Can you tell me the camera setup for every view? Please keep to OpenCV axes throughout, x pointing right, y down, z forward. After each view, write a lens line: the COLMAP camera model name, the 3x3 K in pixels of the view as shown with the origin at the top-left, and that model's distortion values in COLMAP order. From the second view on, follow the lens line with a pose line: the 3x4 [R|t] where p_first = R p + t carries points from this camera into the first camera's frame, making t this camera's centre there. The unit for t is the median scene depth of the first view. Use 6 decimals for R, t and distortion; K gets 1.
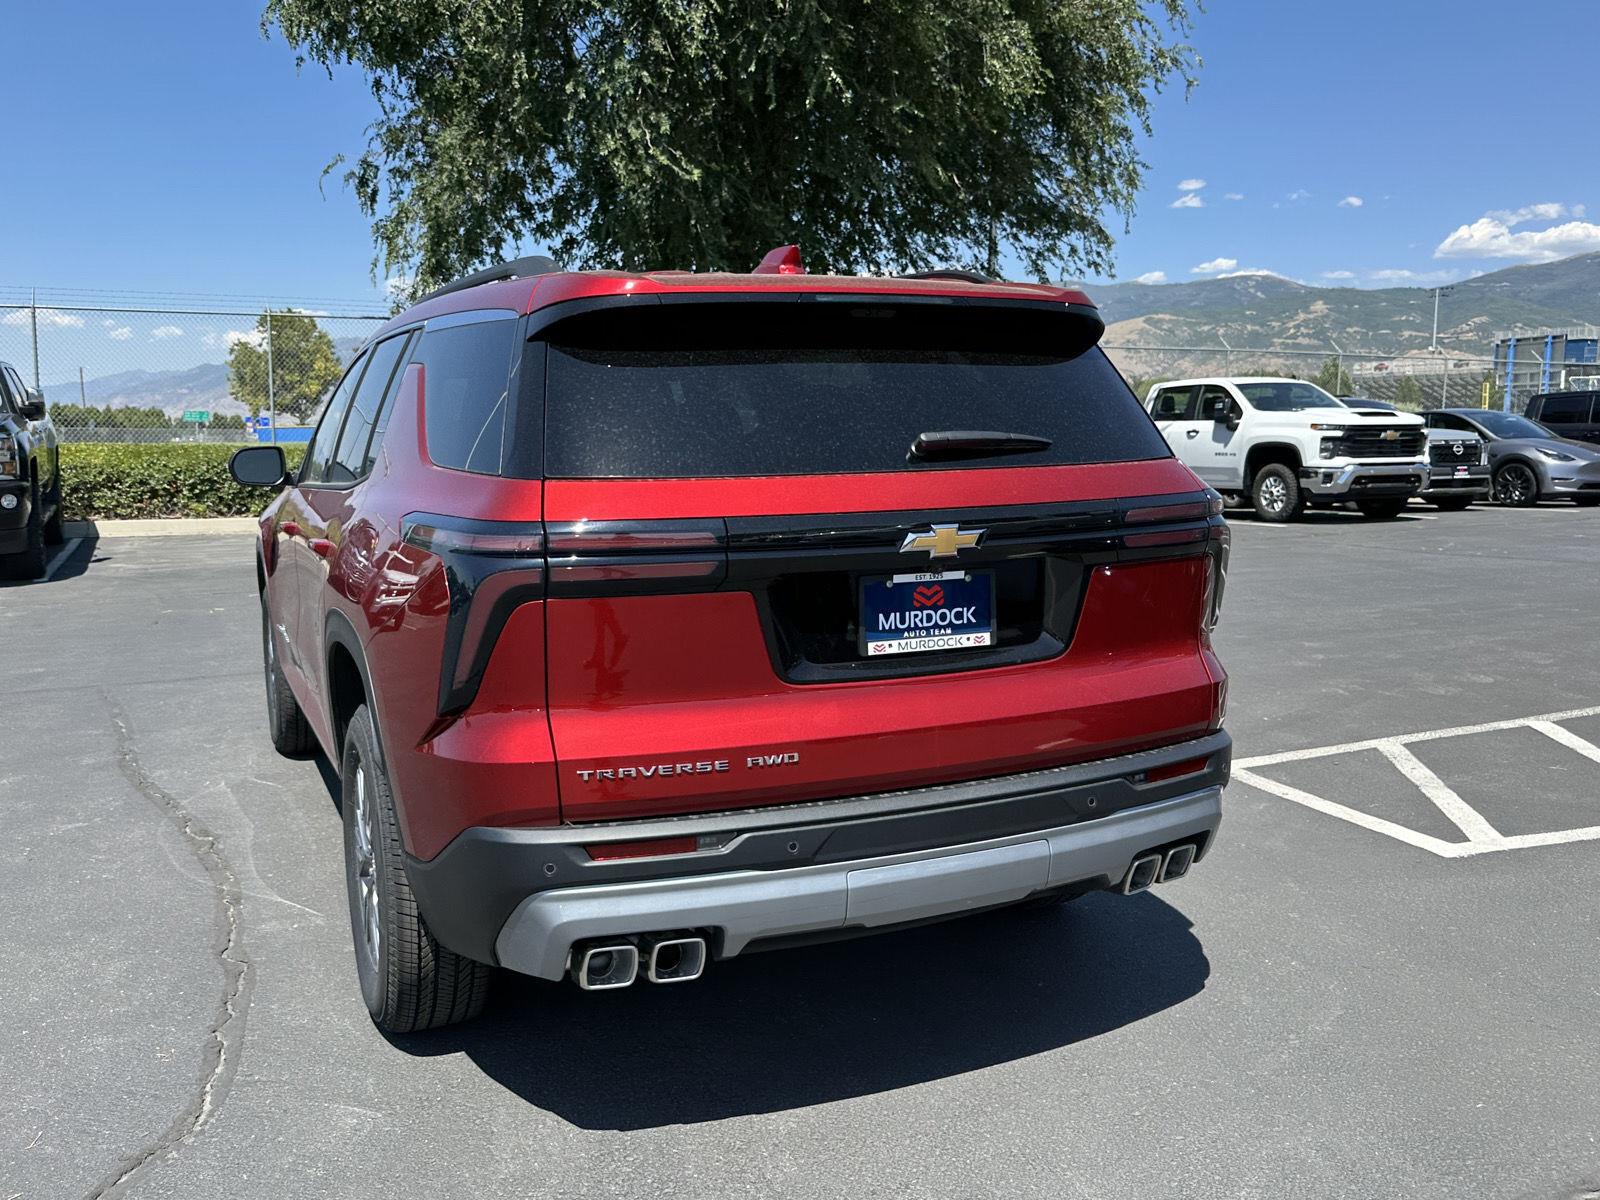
lens RADIAL K [[1367.3, 0, 798.4], [0, 1367.3, 598.2], [0, 0, 1]] dist [0.116190, -0.213896]
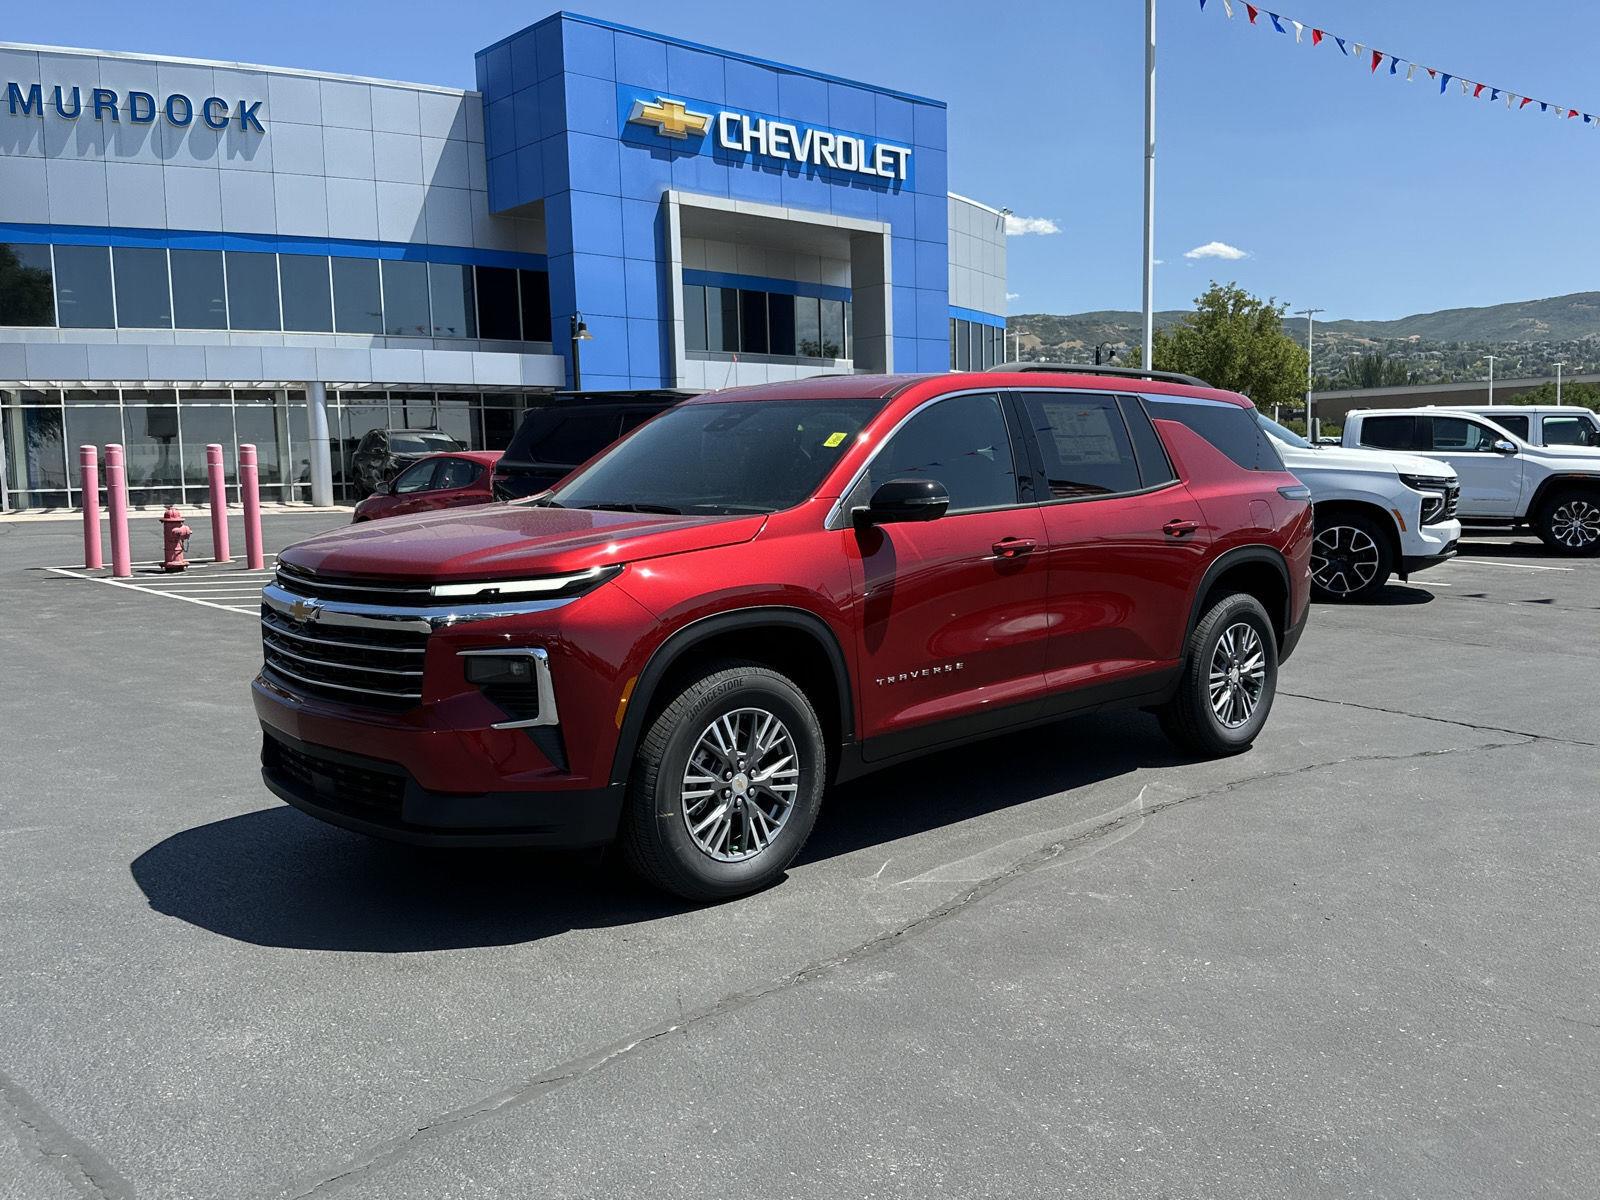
lens RADIAL K [[1367.3, 0, 799.3], [0, 1367.3, 600.8], [0, 0, 1]] dist [0.116190, -0.213896]
pose [[-0.323206, -0.084357, 0.942561, -2.203805], [0.127883, 0.982989, 0.131827, -0.285163], [-0.937648, 0.163145, -0.306920, 2.444539]]
